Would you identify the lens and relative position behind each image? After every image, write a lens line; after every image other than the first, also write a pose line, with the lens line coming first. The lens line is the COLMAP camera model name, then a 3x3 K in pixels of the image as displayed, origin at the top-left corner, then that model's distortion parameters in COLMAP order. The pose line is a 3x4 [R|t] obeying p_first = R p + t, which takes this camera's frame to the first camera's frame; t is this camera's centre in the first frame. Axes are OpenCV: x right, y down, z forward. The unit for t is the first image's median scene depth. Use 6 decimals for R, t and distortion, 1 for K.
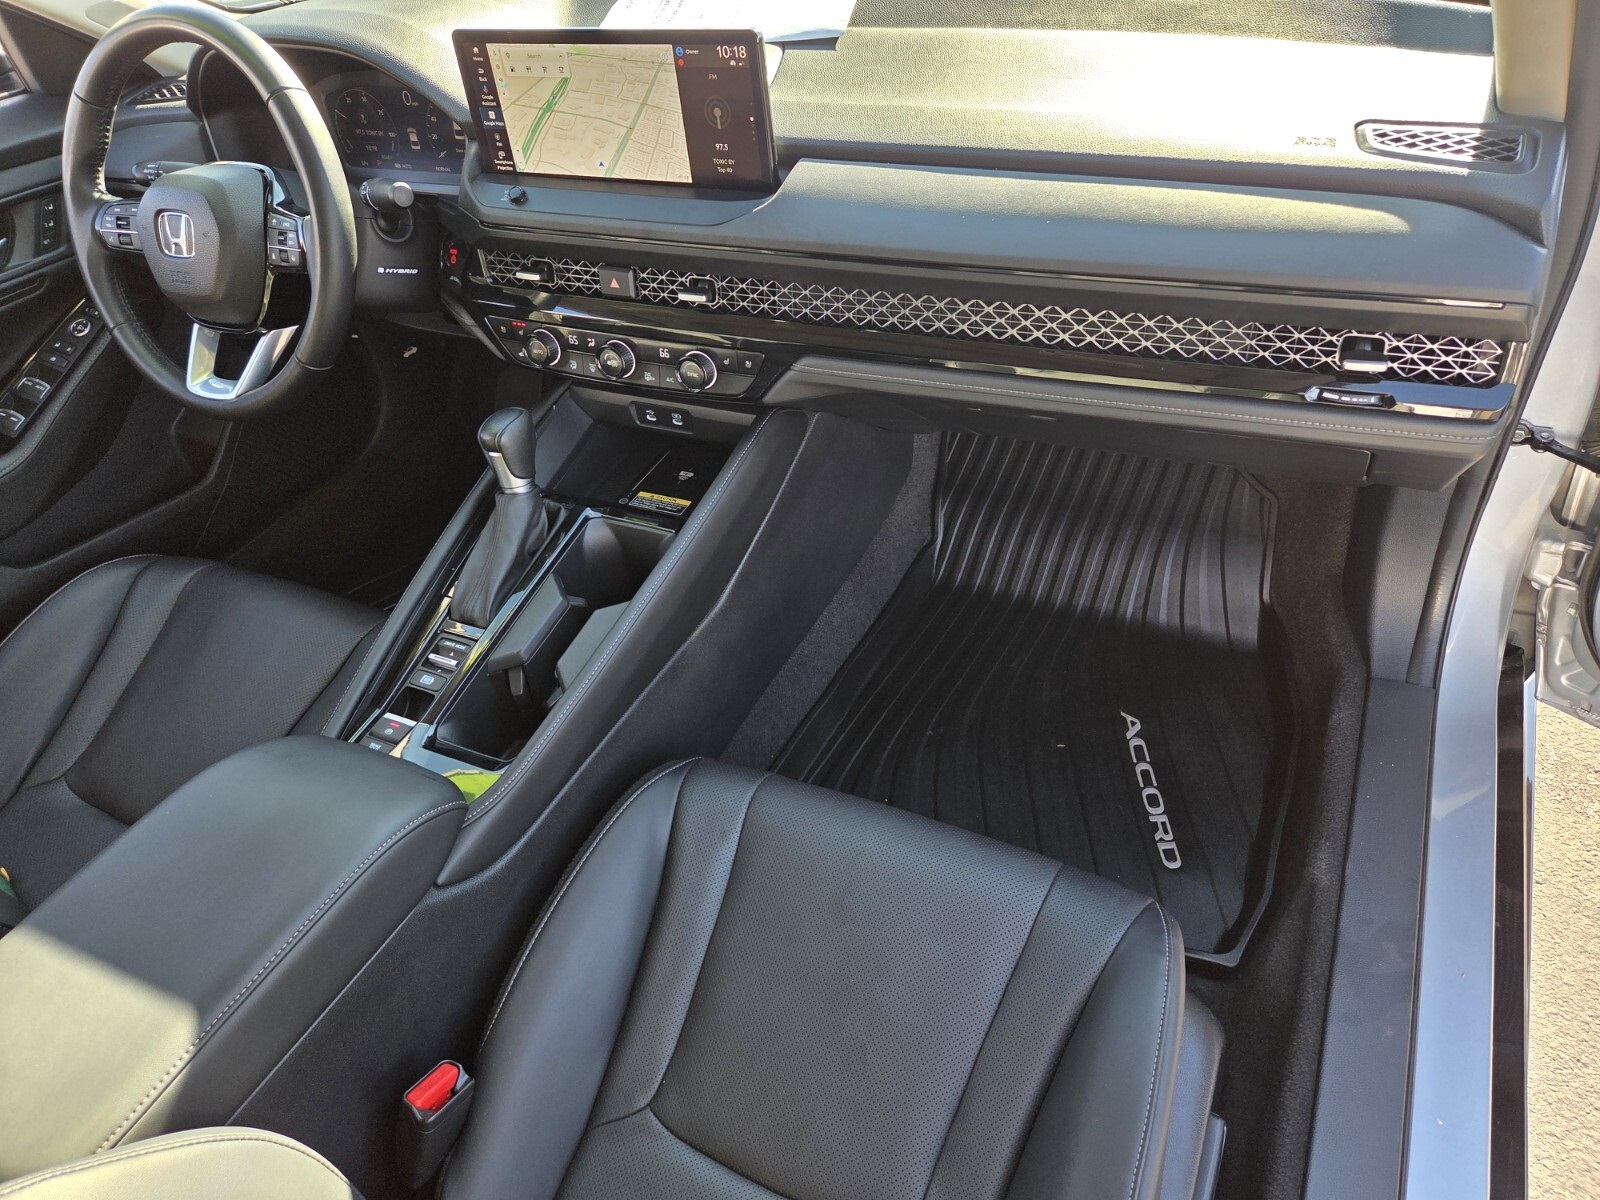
lens RADIAL K [[1091.7, 0, 809.1], [0, 1091.7, 596.7], [0, 0, 1]] dist [0.080850, -0.073496]
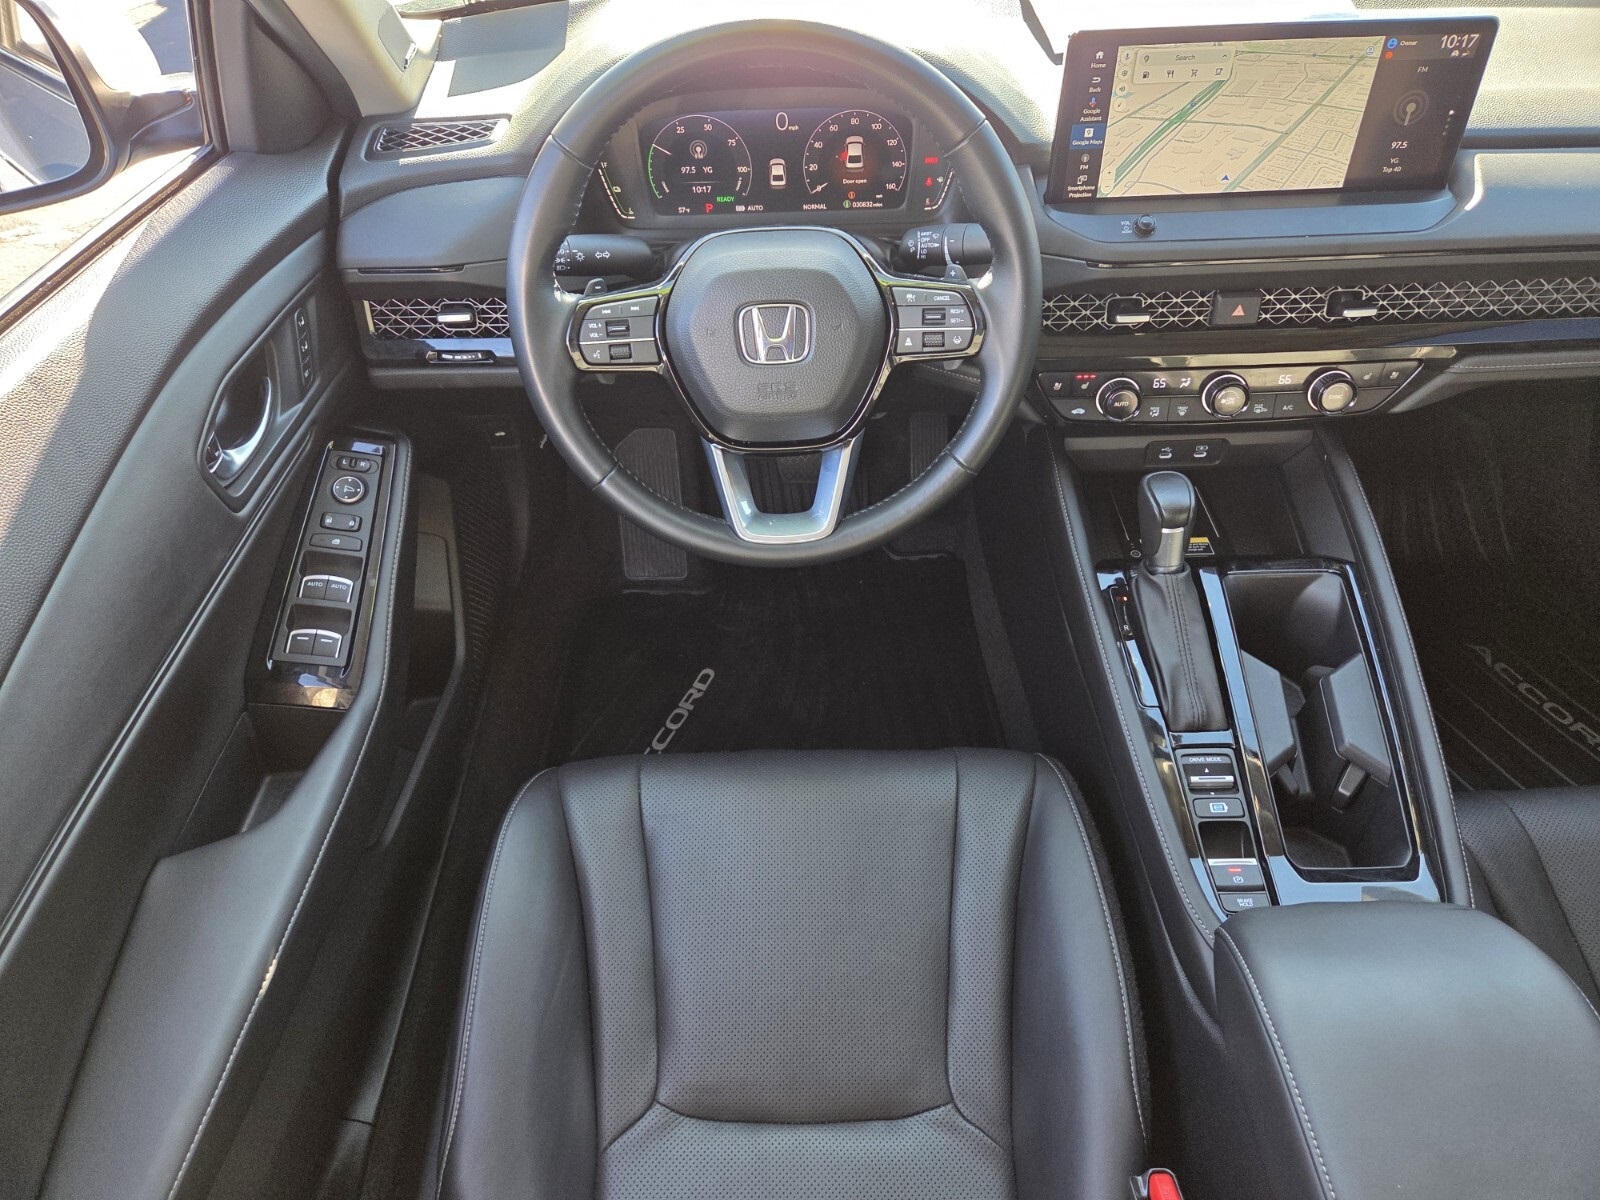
lens RADIAL K [[1091.7, 0, 809.1], [0, 1091.7, 596.7], [0, 0, 1]] dist [0.080850, -0.073496]
pose [[0.885268, -0.237852, 0.399658, -0.887346], [0.229784, 0.970808, 0.068779, -0.203239], [-0.404350, 0.030947, 0.914081, 0.339500]]
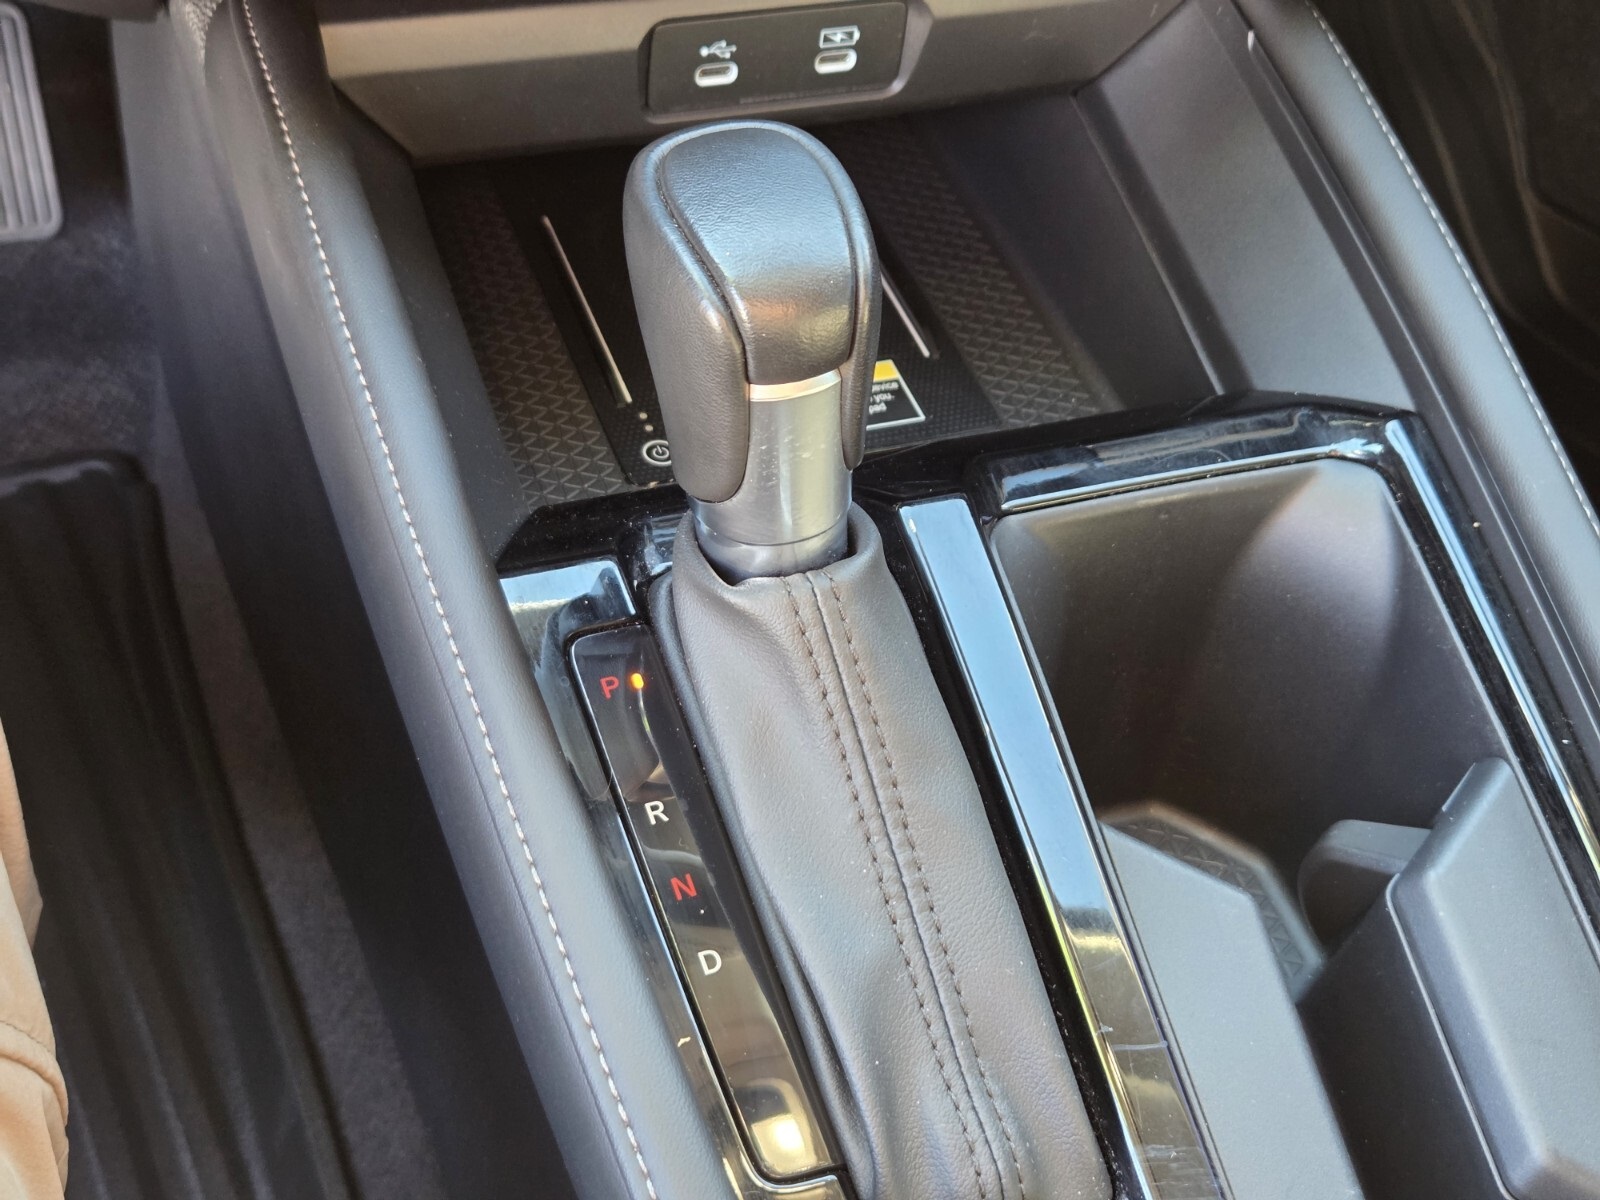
lens RADIAL K [[2238.4, 0, 795.2], [0, 2238.4, 593.6], [0, 0, 1]] dist [0.073133, -0.034918]
pose [[0.669251, -0.381405, 0.637678, -0.545217], [0.313934, 0.922988, 0.222575, -0.183133], [-0.673460, 0.051230, 0.737447, 0.719196]]
